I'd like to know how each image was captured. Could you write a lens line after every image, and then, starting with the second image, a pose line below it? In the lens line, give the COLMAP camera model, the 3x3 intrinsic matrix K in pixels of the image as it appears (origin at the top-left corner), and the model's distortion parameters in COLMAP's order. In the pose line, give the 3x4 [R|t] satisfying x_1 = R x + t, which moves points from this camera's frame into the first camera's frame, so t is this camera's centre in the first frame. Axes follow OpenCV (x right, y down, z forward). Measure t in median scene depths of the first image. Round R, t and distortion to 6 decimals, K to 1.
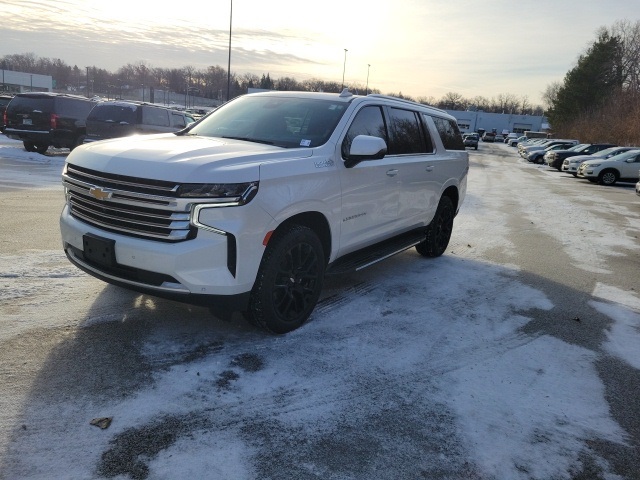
lens RADIAL K [[478.9, 0, 311.8], [0, 478.9, 231.0], [0, 0, 1]] dist [0.059242, -0.044065]
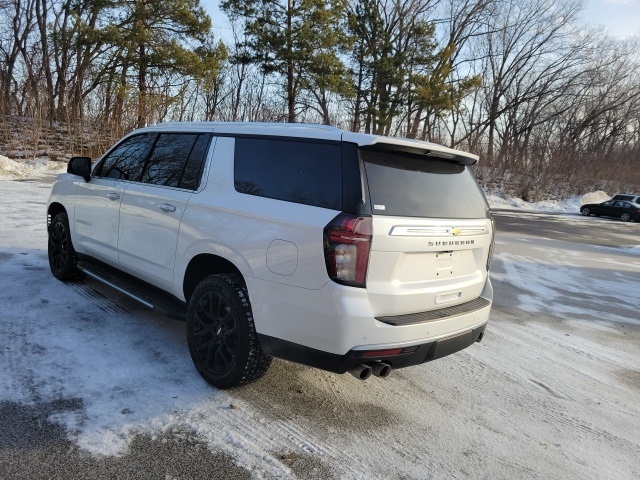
lens RADIAL K [[478.9, 0, 325.4], [0, 478.9, 245.1], [0, 0, 1]] dist [0.059242, -0.044065]
pose [[-0.189231, 0.038974, -0.981159, 1.039439], [-0.320036, 0.942203, 0.099150, -0.258861], [0.928315, 0.332768, -0.165821, 1.568065]]
